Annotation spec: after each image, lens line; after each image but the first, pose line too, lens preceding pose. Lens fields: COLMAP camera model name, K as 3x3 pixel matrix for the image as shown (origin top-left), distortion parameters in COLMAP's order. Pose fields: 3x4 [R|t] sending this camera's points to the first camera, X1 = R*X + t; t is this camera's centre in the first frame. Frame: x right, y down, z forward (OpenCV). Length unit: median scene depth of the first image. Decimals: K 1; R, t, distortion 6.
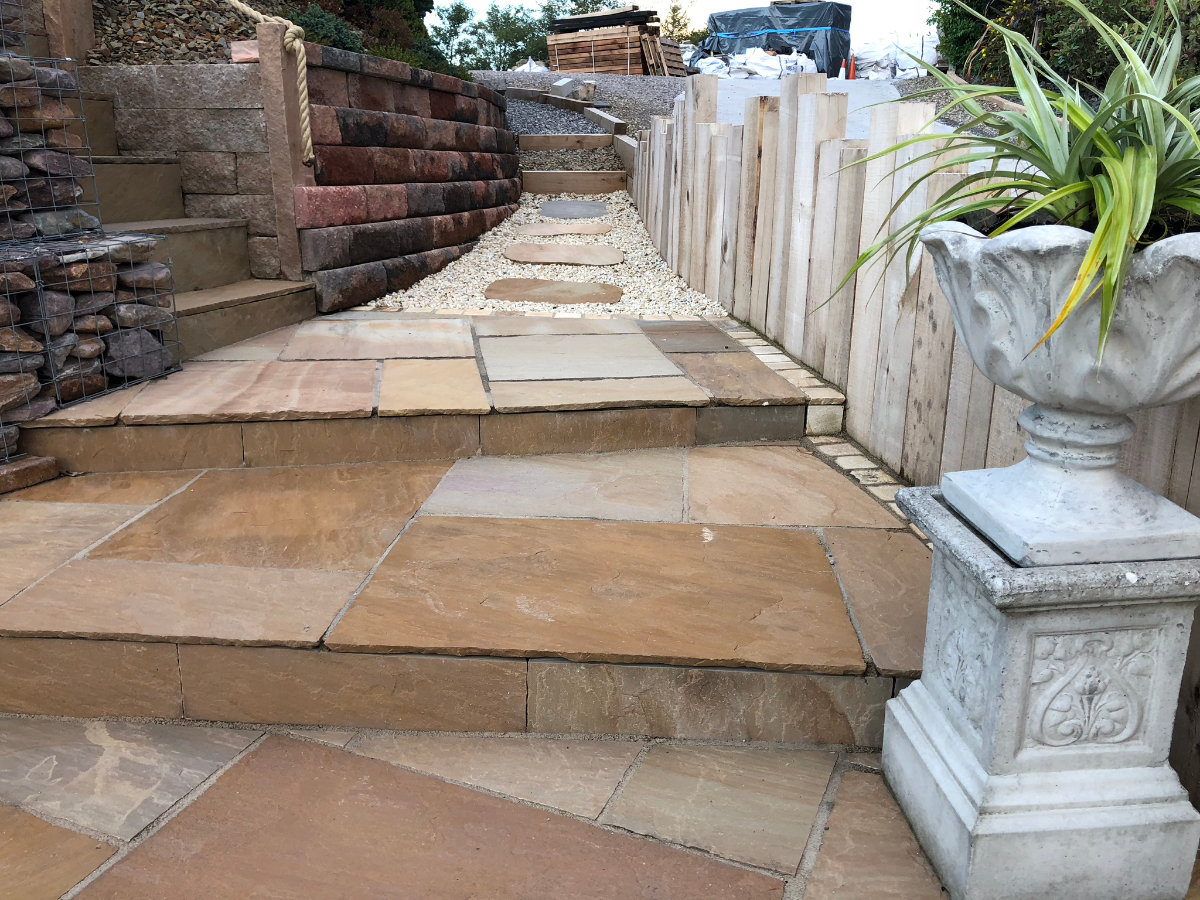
lens RADIAL K [[960.8, 0, 597.3], [0, 960.8, 451.0], [0, 0, 1]] dist [0.011433, -0.036877]
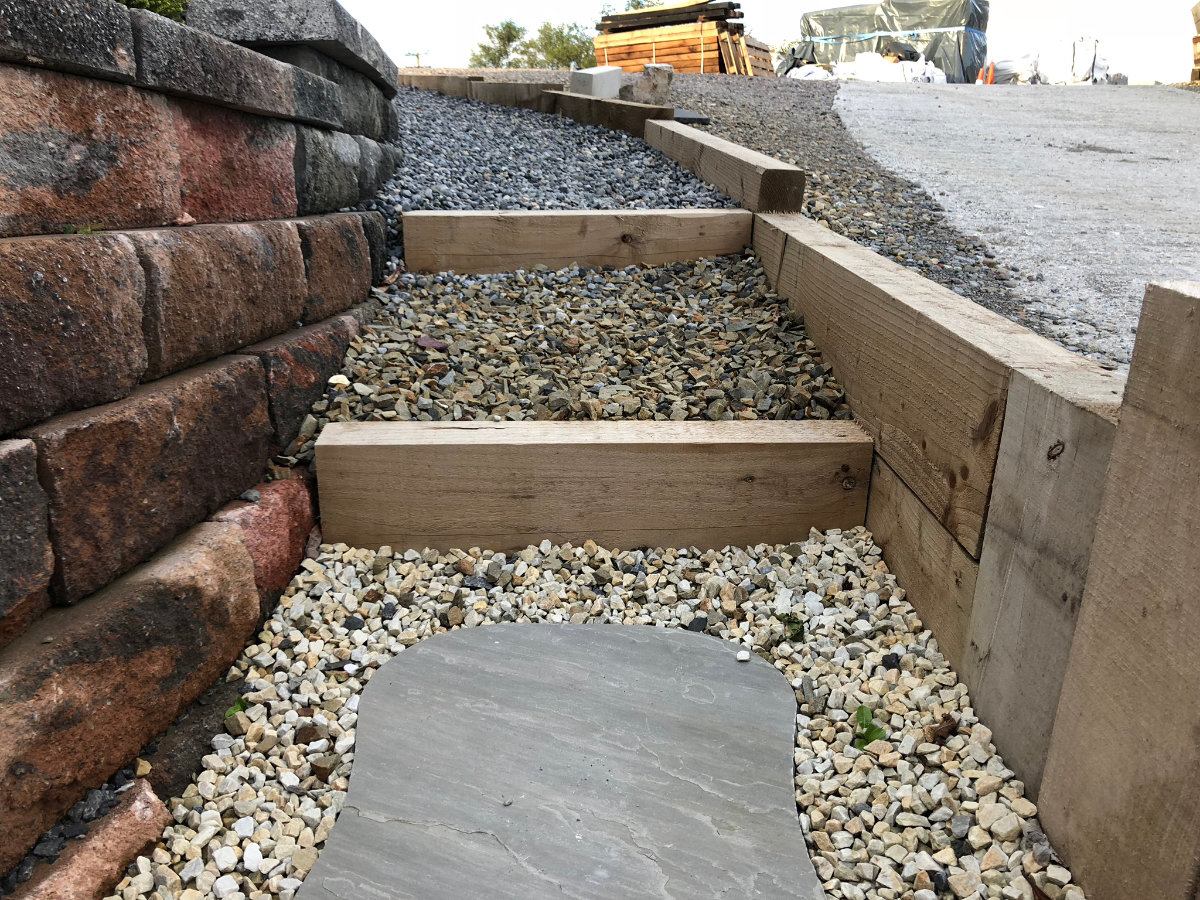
lens RADIAL K [[960.8, 0, 601.2], [0, 960.8, 449.9], [0, 0, 1]] dist [0.011433, -0.036877]
pose [[0.998670, 0.019987, -0.047536, -0.003993], [-0.021117, 0.999503, -0.023387, -0.082089], [0.047045, 0.024360, 0.998596, 0.234763]]
